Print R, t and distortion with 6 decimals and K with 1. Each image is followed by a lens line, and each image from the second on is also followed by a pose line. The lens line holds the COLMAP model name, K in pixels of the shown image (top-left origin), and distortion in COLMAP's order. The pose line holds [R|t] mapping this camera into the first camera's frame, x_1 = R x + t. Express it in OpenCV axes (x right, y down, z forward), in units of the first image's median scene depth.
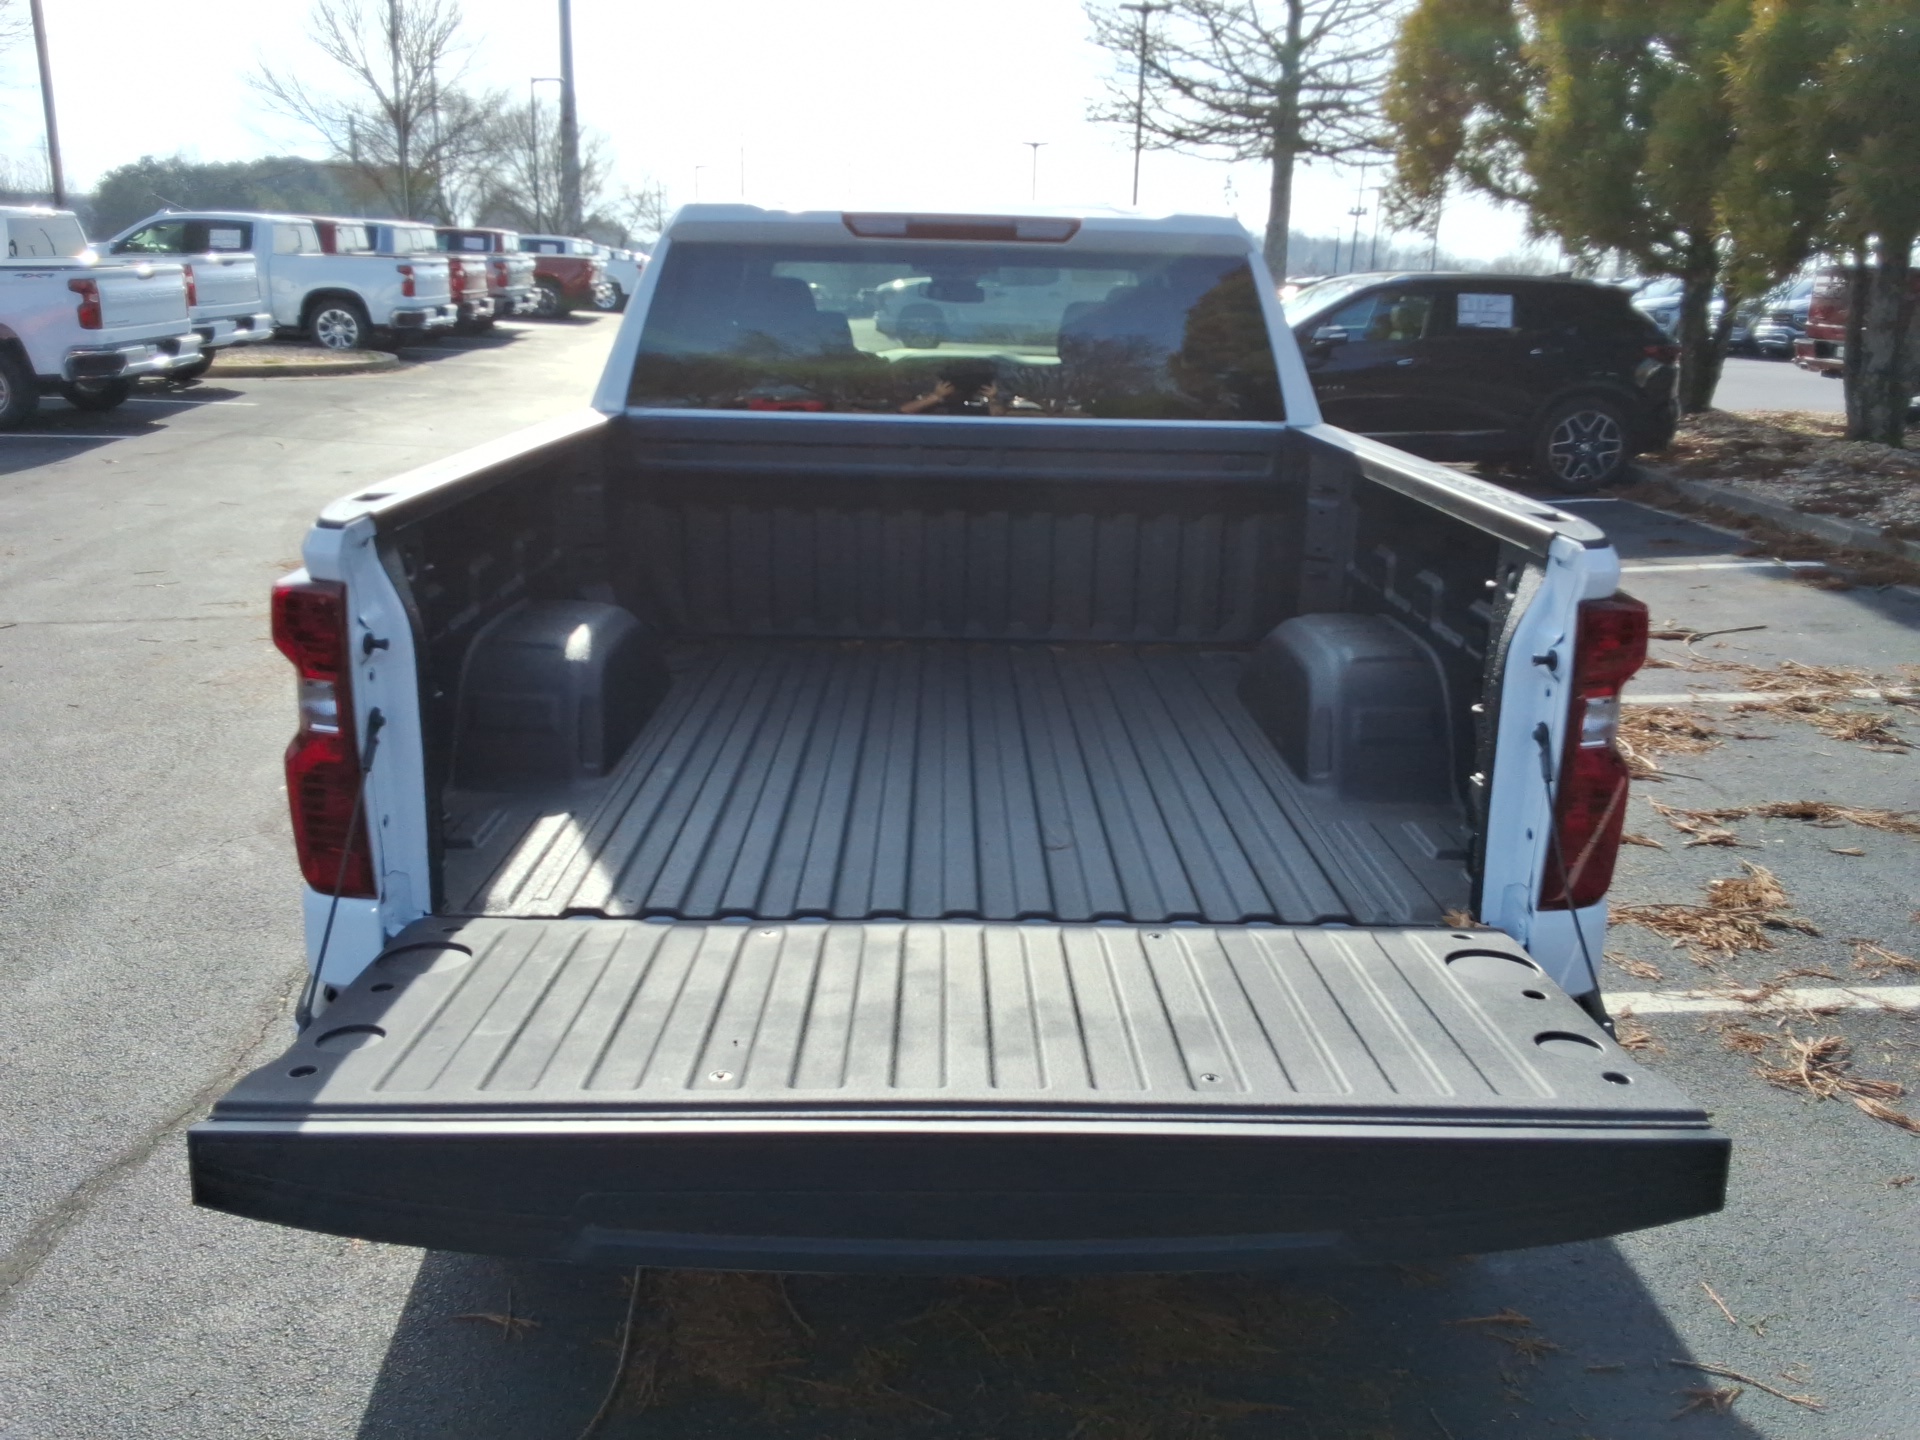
lens RADIAL K [[1565.4, 0, 969.5], [0, 1565.4, 694.2], [0, 0, 1]] dist [0.098919, -0.147461]
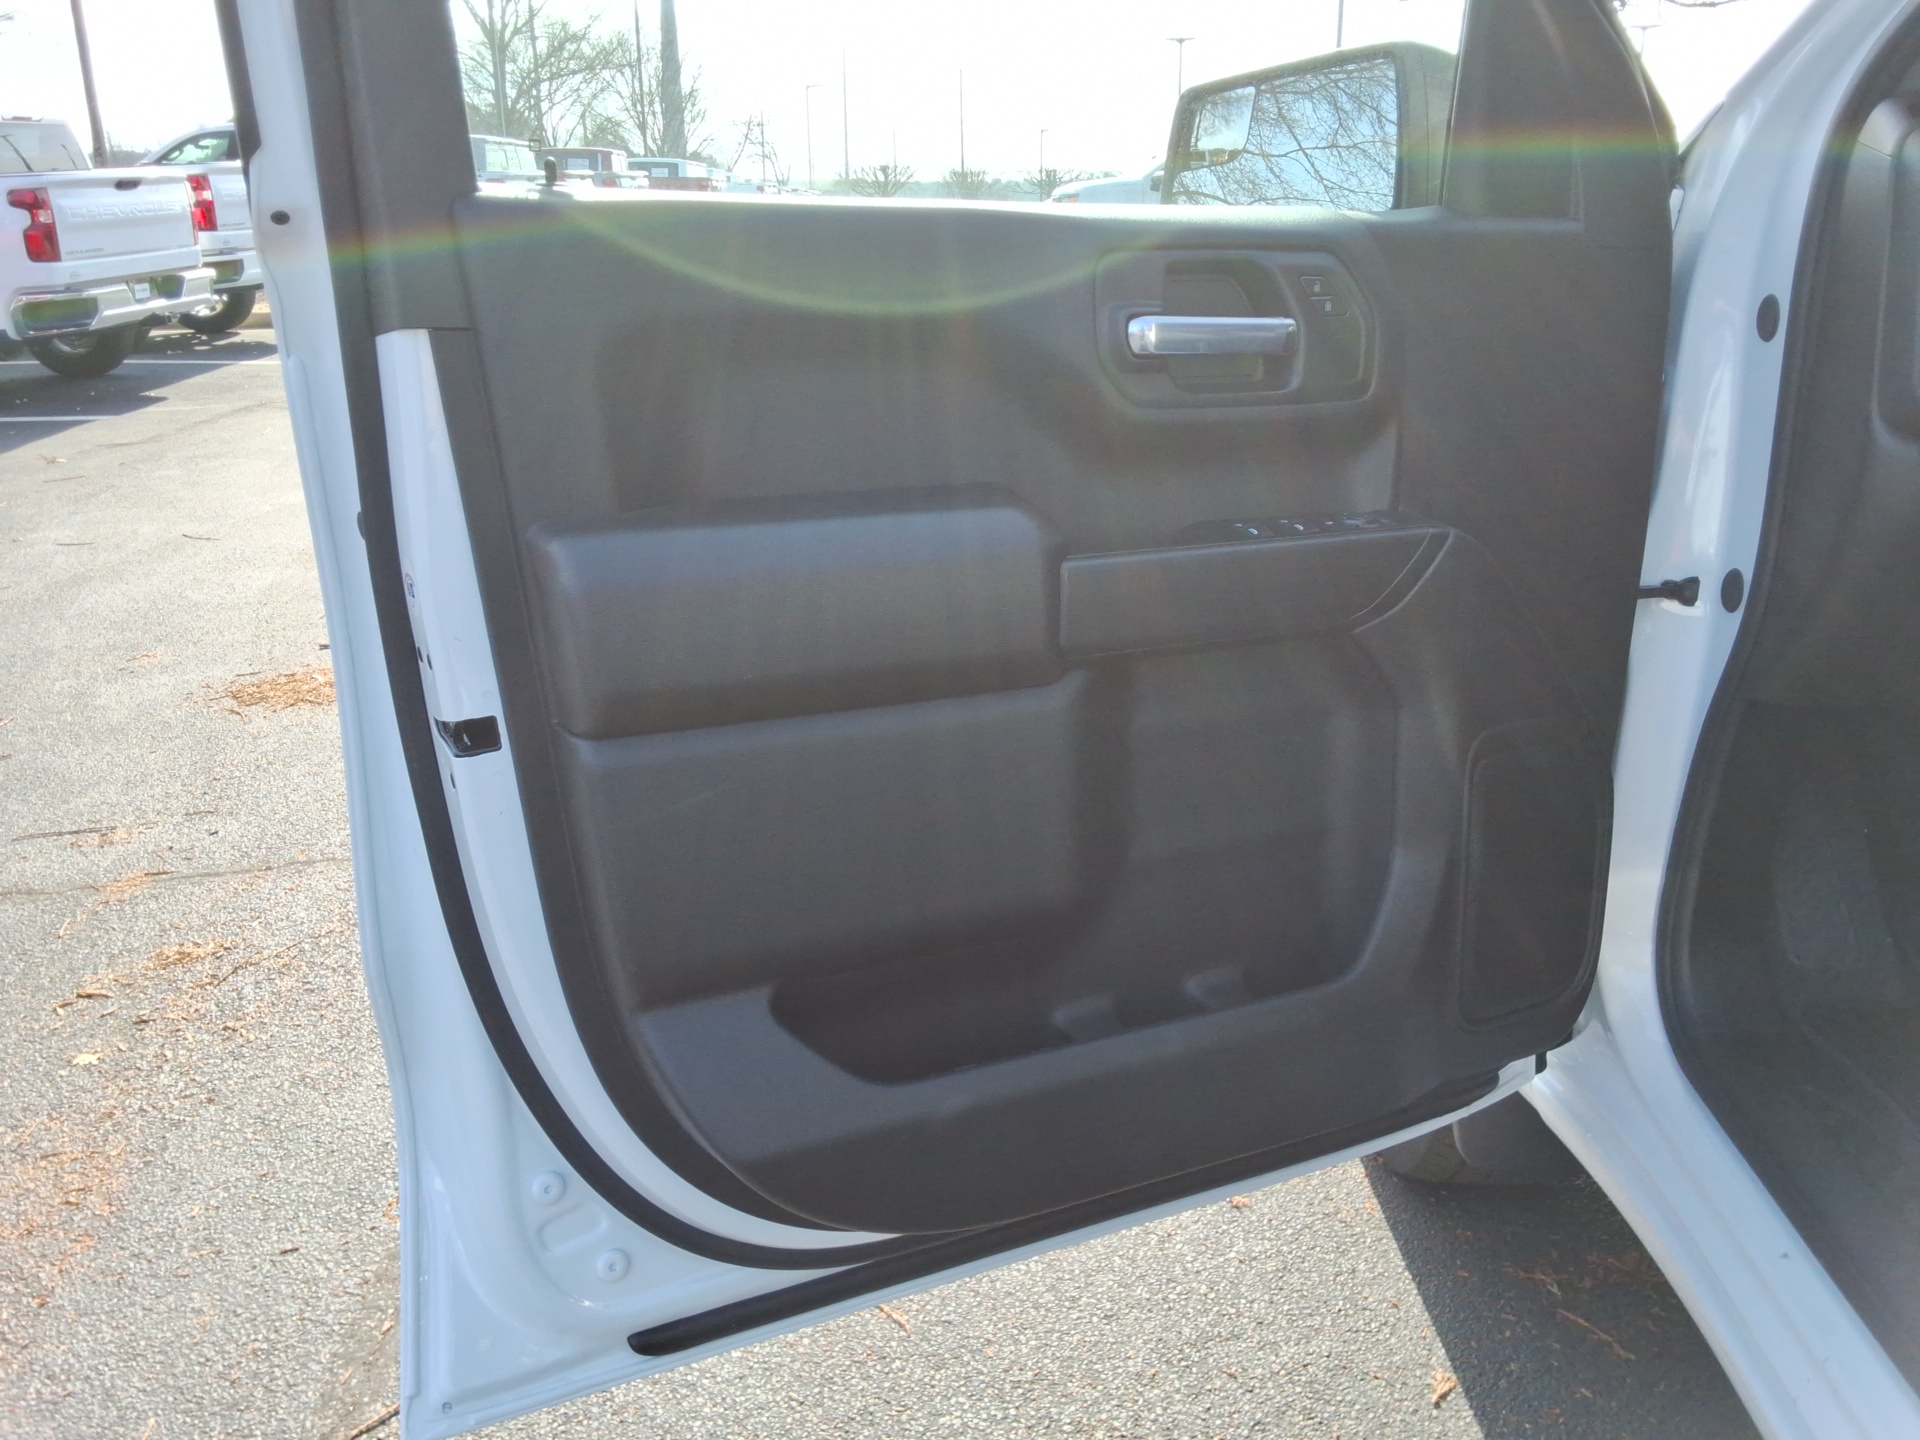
lens RADIAL K [[1565.4, 0, 967.8], [0, 1565.4, 714.7], [0, 0, 1]] dist [0.098919, -0.147461]
pose [[0.997434, -0.013612, -0.070282, -0.100410], [0.017362, 0.998443, 0.053019, -0.059644], [0.069451, -0.054103, 0.996117, 0.312756]]
